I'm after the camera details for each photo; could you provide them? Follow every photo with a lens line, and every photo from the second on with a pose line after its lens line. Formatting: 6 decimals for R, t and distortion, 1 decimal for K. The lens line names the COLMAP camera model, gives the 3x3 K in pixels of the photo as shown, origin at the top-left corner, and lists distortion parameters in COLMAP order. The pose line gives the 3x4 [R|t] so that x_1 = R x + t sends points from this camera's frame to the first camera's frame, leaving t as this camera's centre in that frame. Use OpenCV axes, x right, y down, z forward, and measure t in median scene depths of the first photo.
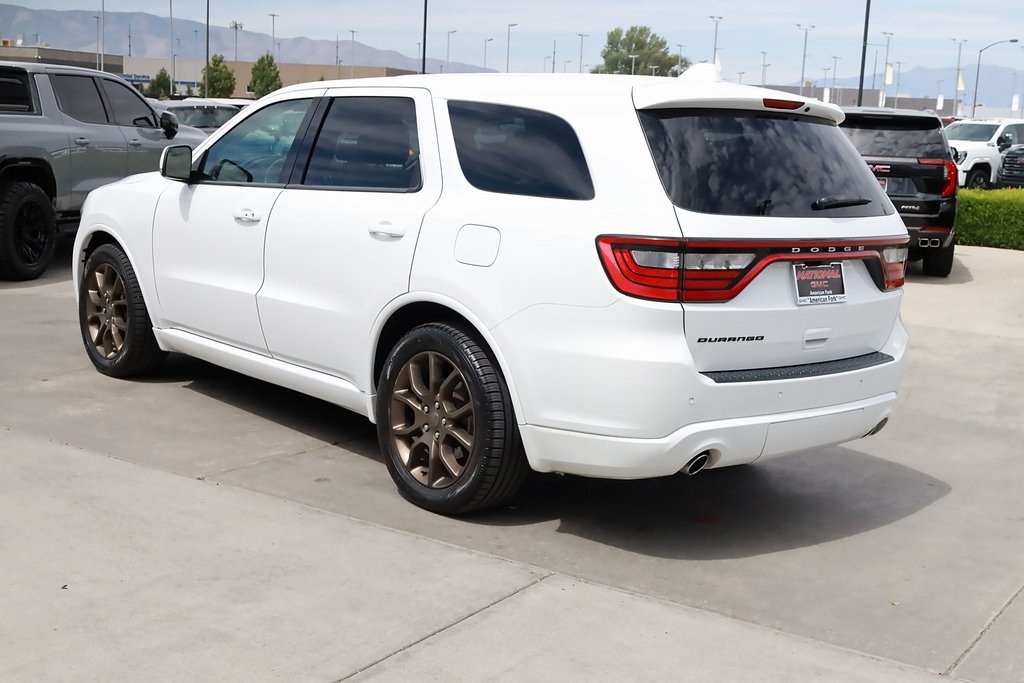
lens RADIAL K [[1379.3, 0, 508.0], [0, 1379.3, 346.9], [0, 0, 1]] dist [-0.008480, 0.000000]
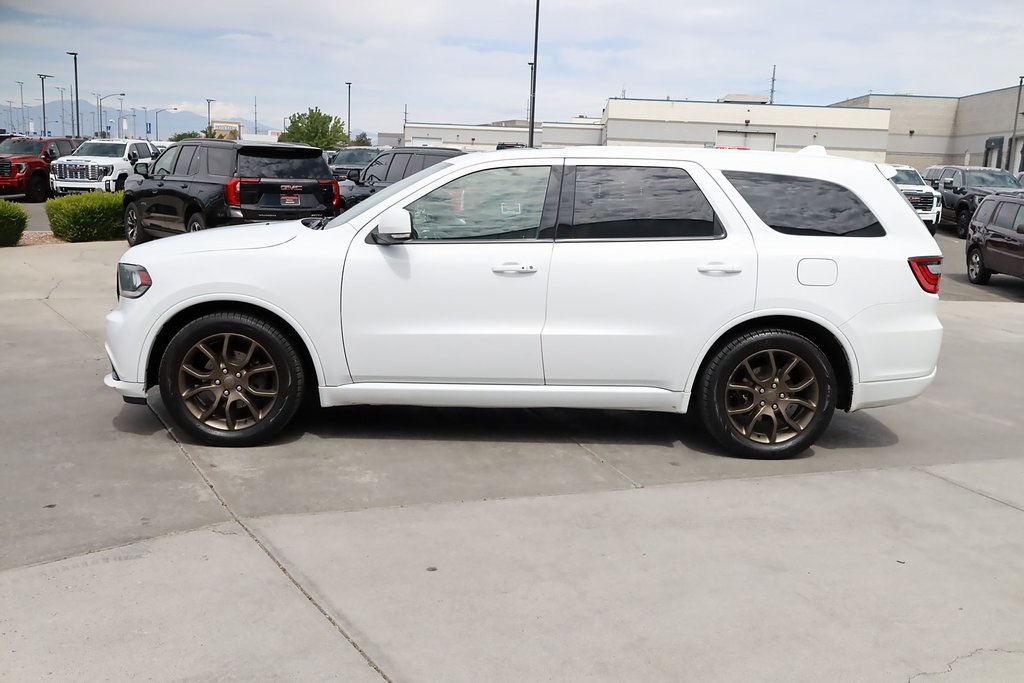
lens RADIAL K [[1028.3, 0, 514.6], [0, 1028.3, 338.7], [0, 0, 1]] dist [-0.012392, 0.000000]
pose [[0.587178, -0.157509, 0.793986, -1.103102], [0.125093, 0.986759, 0.103241, -0.157596], [-0.799734, 0.038701, 0.599106, 0.602816]]
